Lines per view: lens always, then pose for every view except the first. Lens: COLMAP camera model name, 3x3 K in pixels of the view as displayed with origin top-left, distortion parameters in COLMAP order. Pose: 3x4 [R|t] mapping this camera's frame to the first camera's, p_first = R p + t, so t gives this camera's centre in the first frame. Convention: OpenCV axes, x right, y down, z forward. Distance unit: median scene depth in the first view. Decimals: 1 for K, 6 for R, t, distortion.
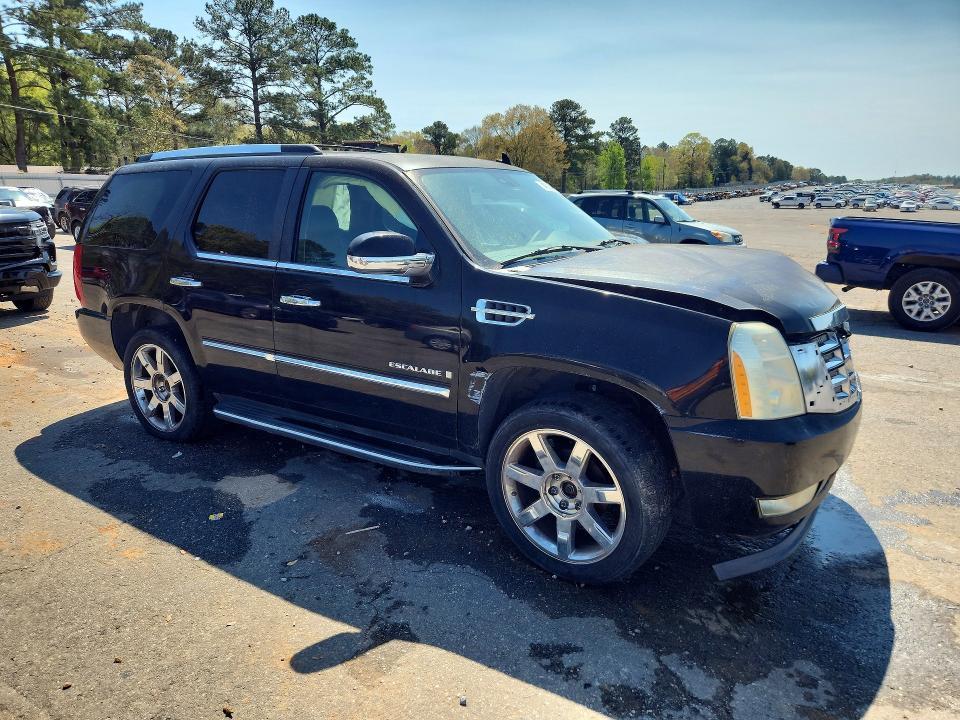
lens RADIAL K [[756.8, 0, 480.0], [0, 756.8, 360.0], [0, 0, 1]] dist [0.003521, 0.001277]
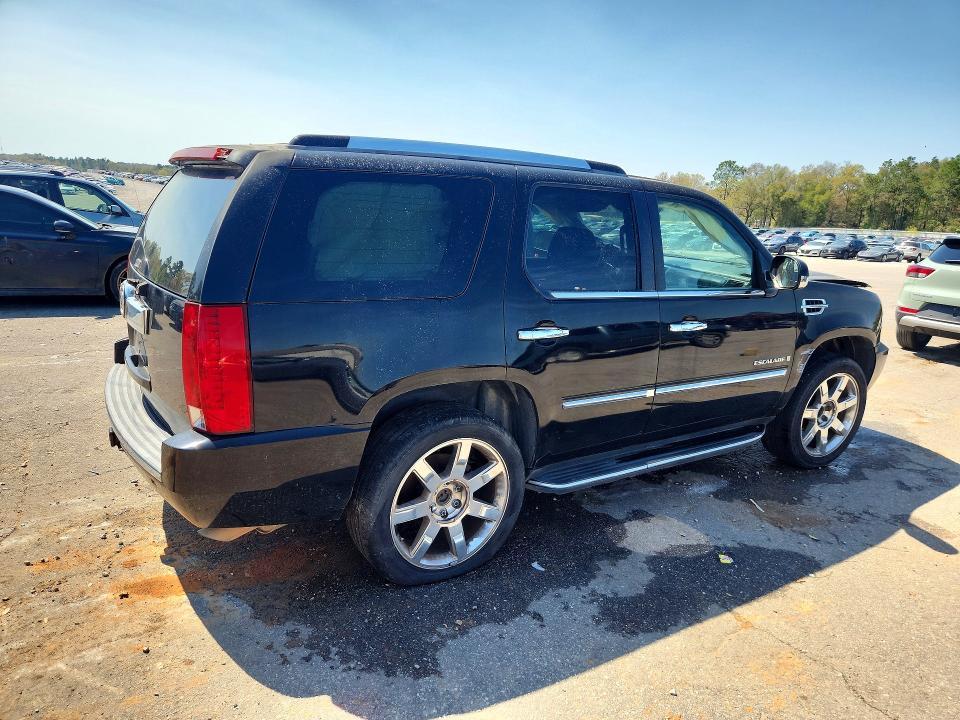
lens RADIAL K [[738.4, 0, 455.6], [0, 738.4, 356.7], [0, 0, 1]] dist [0.006494, -0.040189]
pose [[0.320108, -0.168217, 0.932327, -1.357908], [0.169675, 0.978378, 0.118269, -0.223240], [-0.932063, 0.120334, 0.341729, 1.025539]]
